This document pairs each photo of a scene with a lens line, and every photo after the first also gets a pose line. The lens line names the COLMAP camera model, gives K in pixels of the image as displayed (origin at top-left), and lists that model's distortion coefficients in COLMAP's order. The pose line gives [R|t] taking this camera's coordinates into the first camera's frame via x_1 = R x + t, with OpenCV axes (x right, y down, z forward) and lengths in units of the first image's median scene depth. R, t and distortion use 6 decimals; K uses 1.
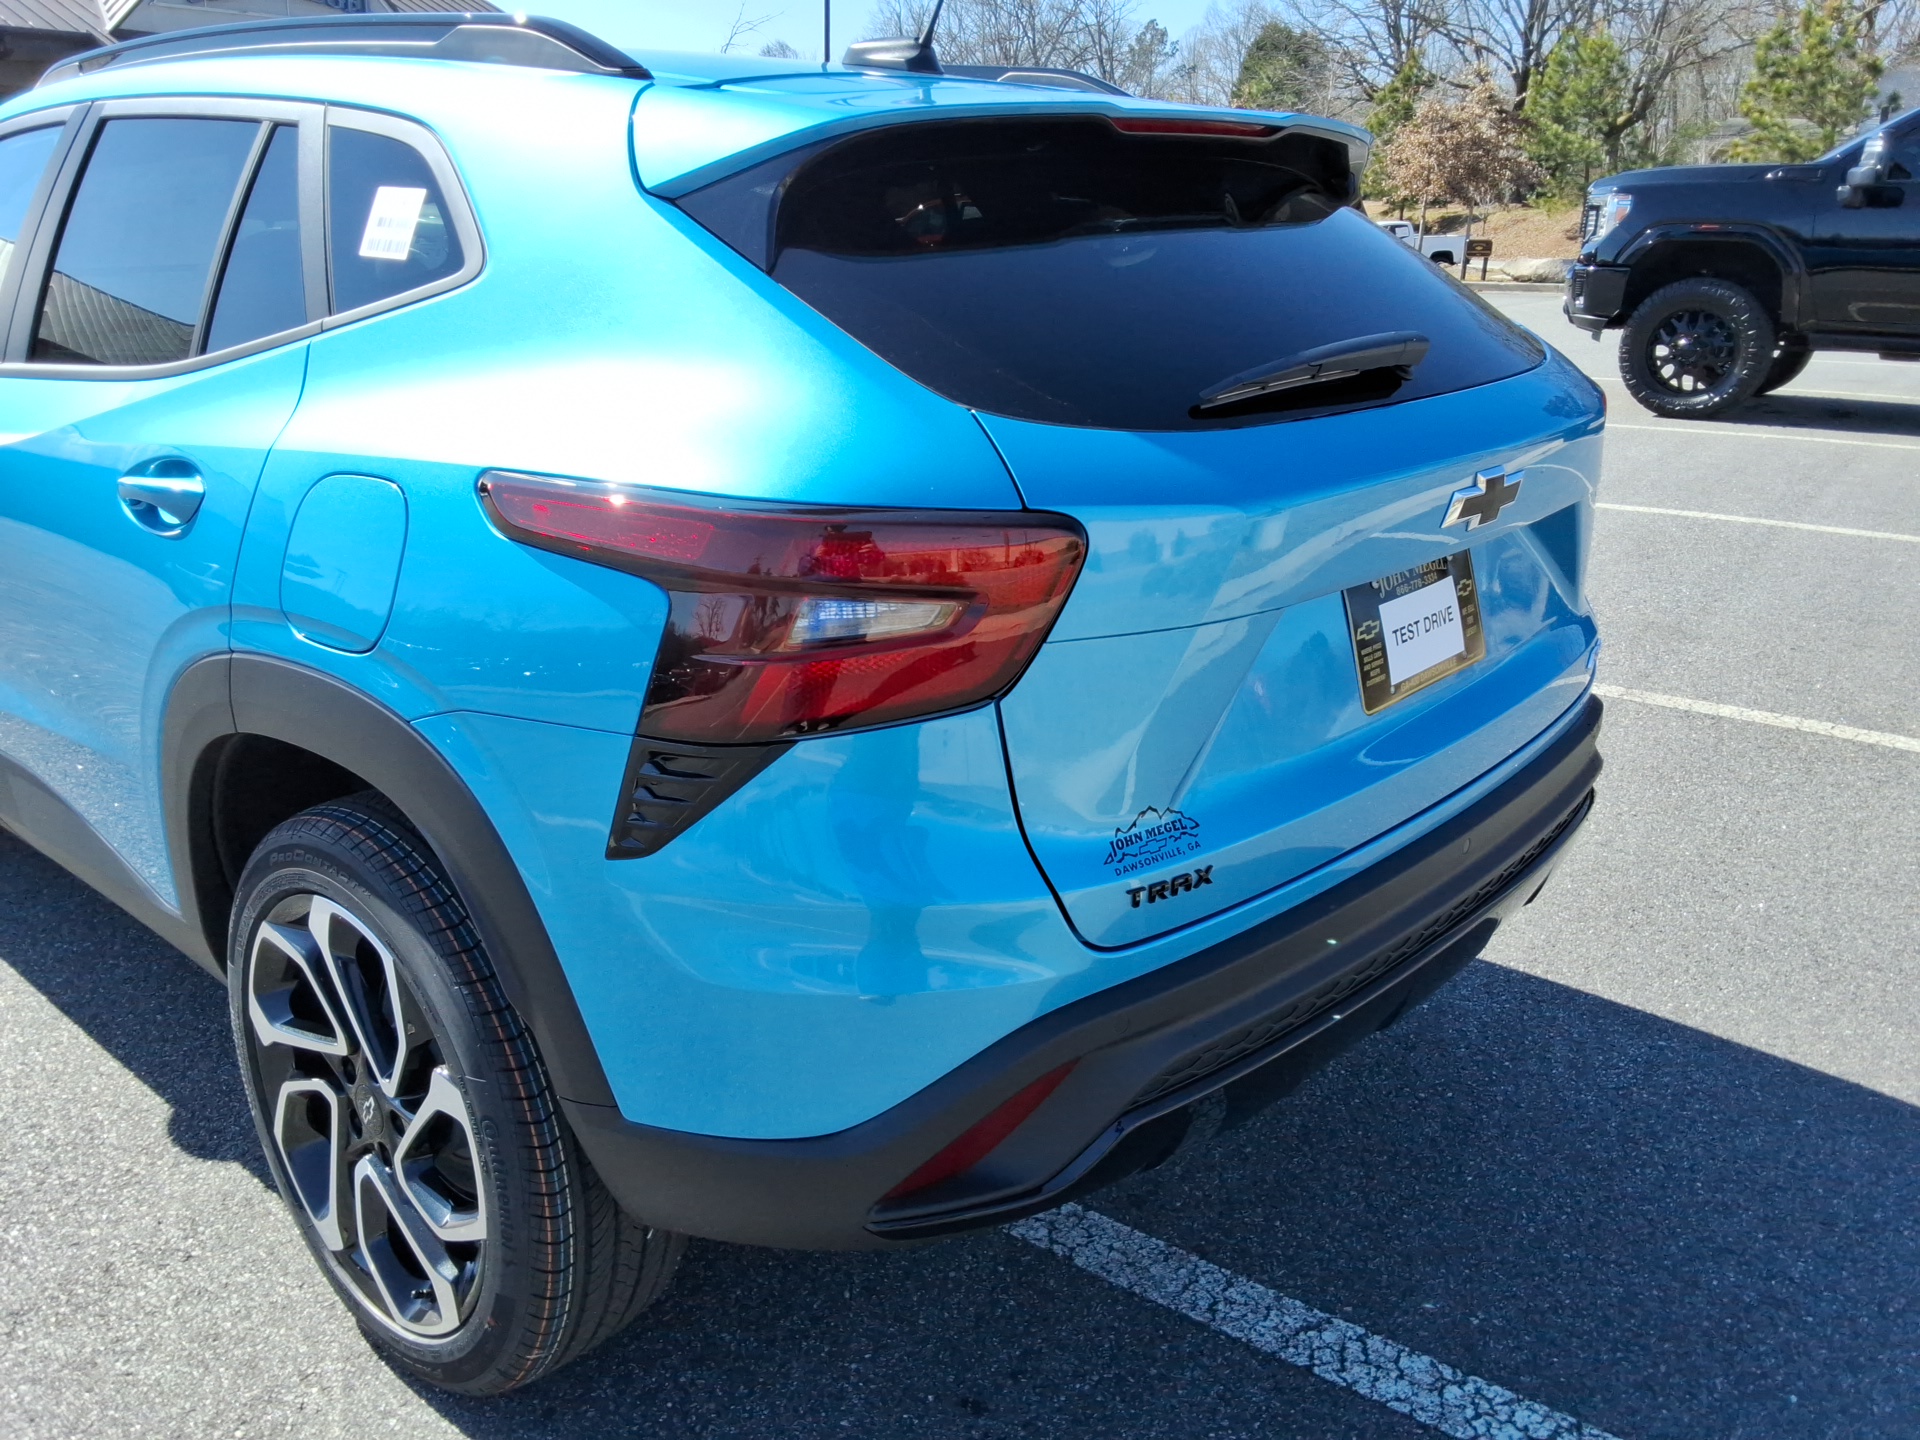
lens RADIAL K [[1547.2, 0, 982.5], [0, 1547.2, 709.6], [0, 0, 1]] dist [0.103887, -0.165479]
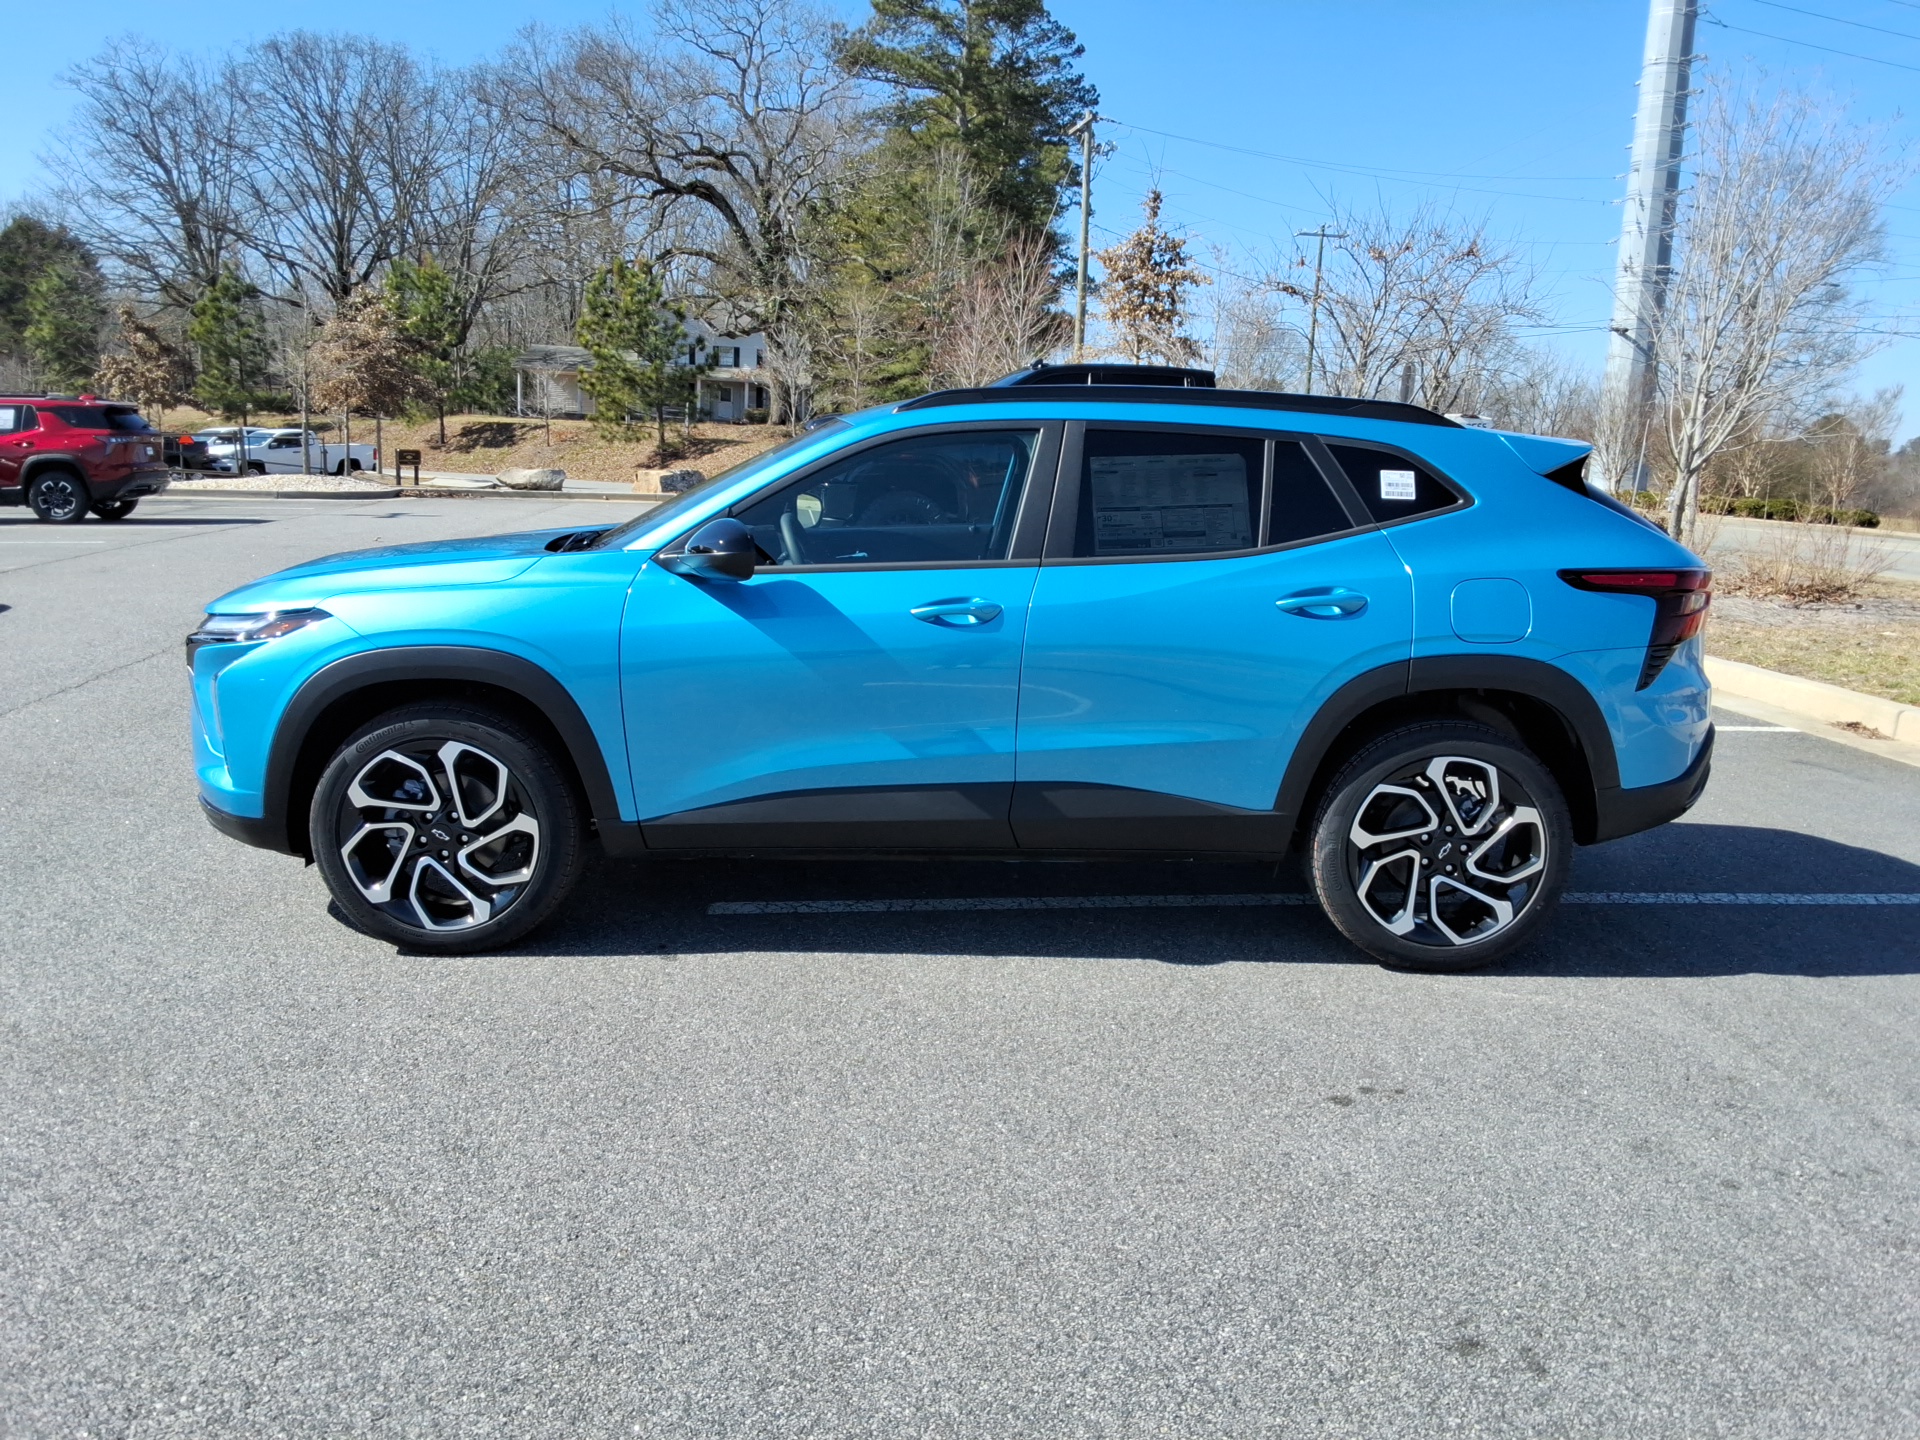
lens RADIAL K [[1532.8, 0, 1009.0], [0, 1532.8, 699.2], [0, 0, 1]] dist [0.106623, -0.133826]
pose [[0.738025, -0.103405, 0.666803, -1.913383], [0.188952, 0.980324, -0.057109, 0.033055], [-0.647778, 0.168142, 0.743043, -0.271290]]
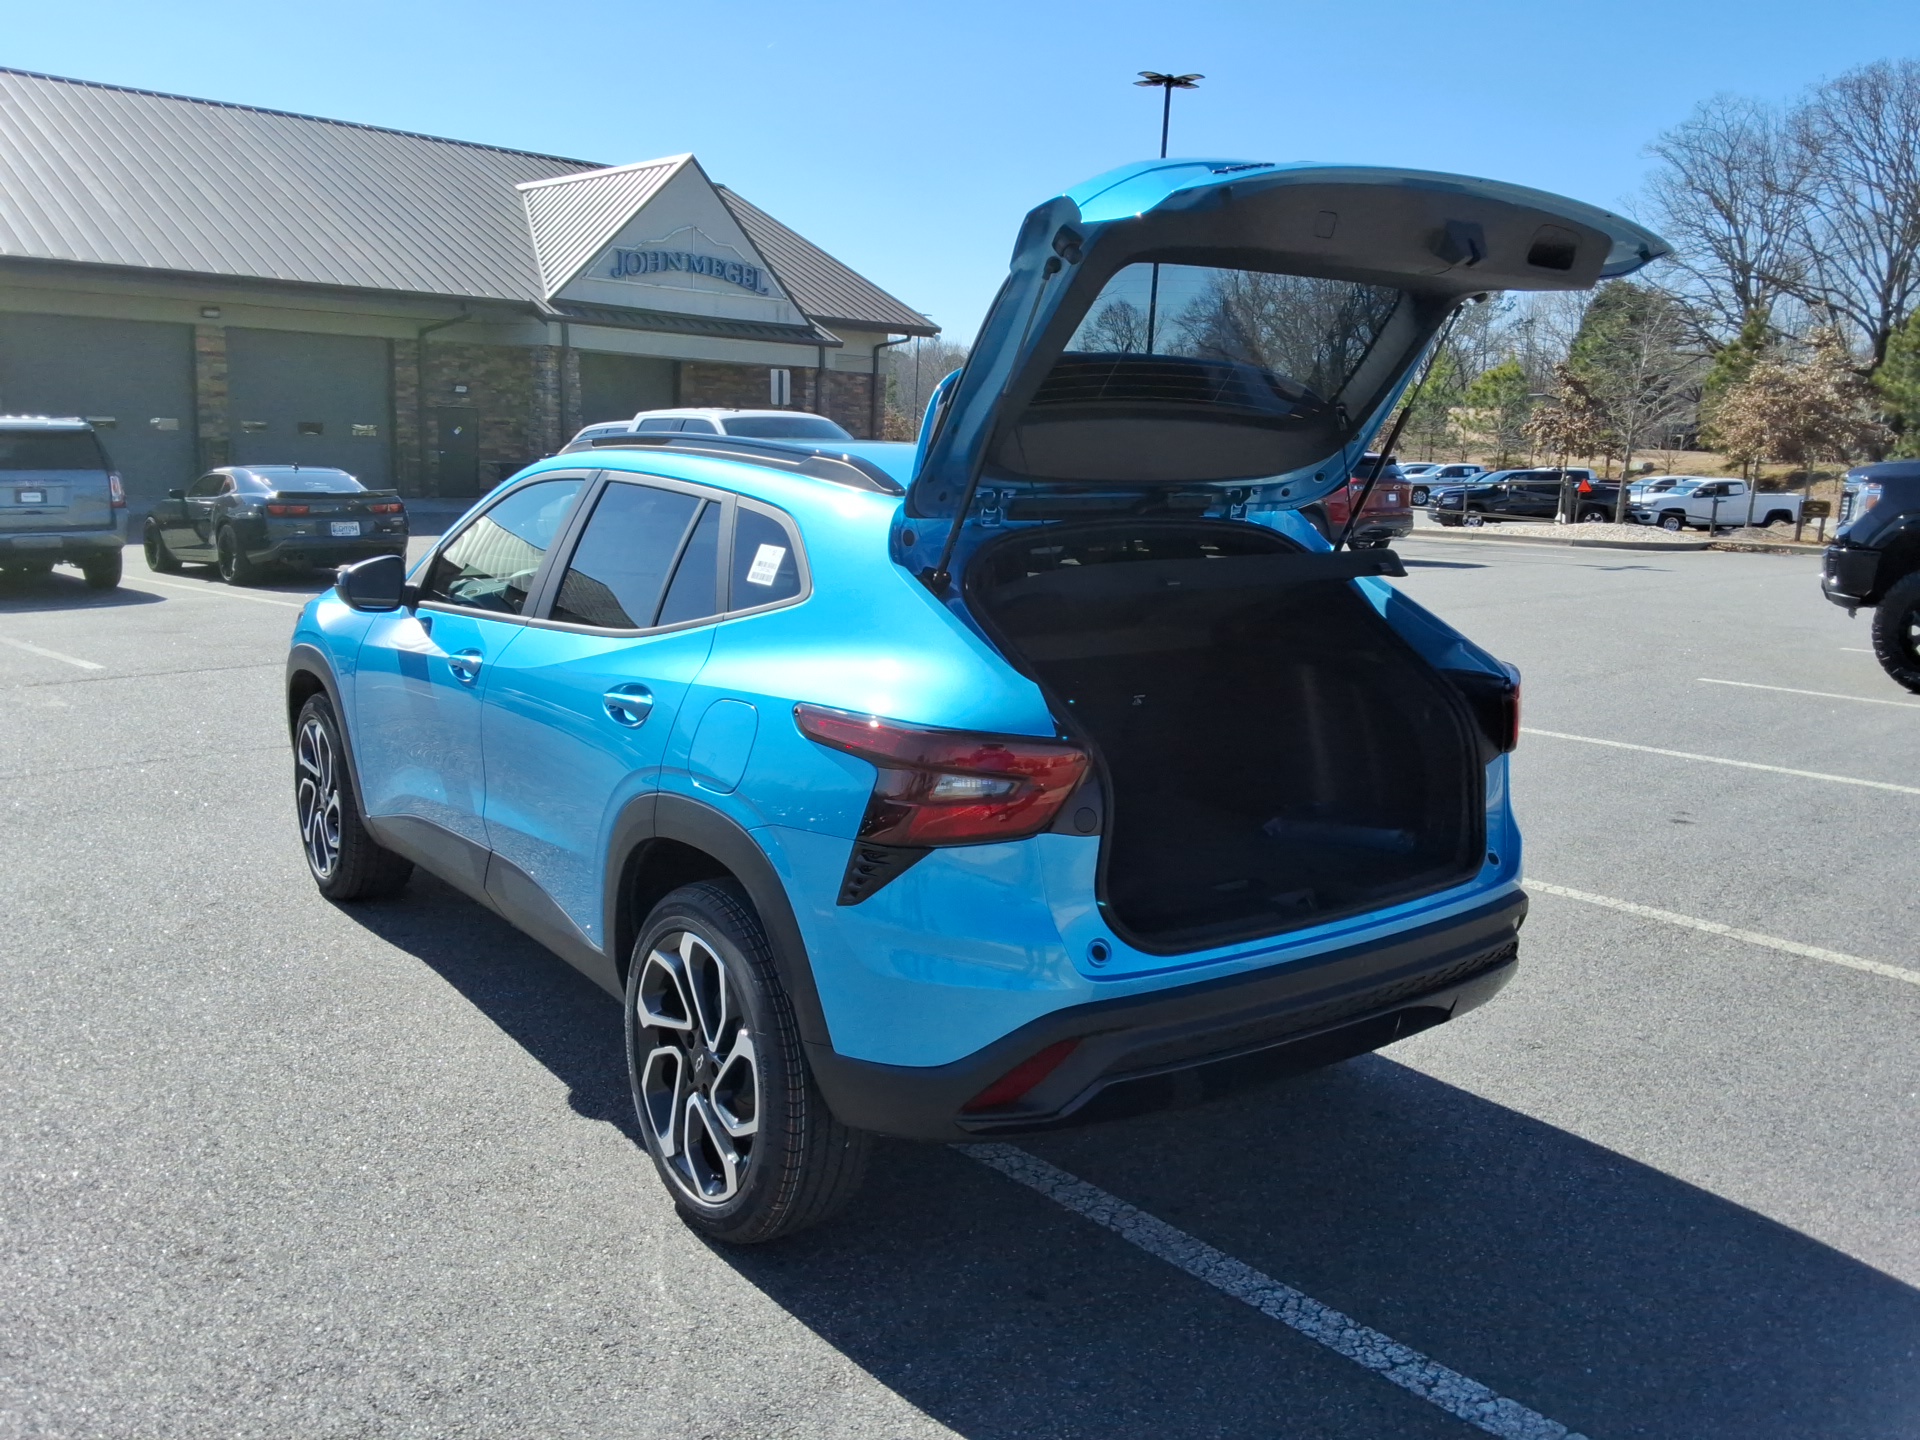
lens RADIAL K [[1549.6, 0, 992.6], [0, 1549.6, 719.8], [0, 0, 1]] dist [0.126885, -0.218479]
pose [[0.980136, 0.056520, -0.190105, 0.183273], [-0.081994, 0.988258, -0.128927, 0.062202], [0.180586, 0.141953, 0.973262, -0.532152]]
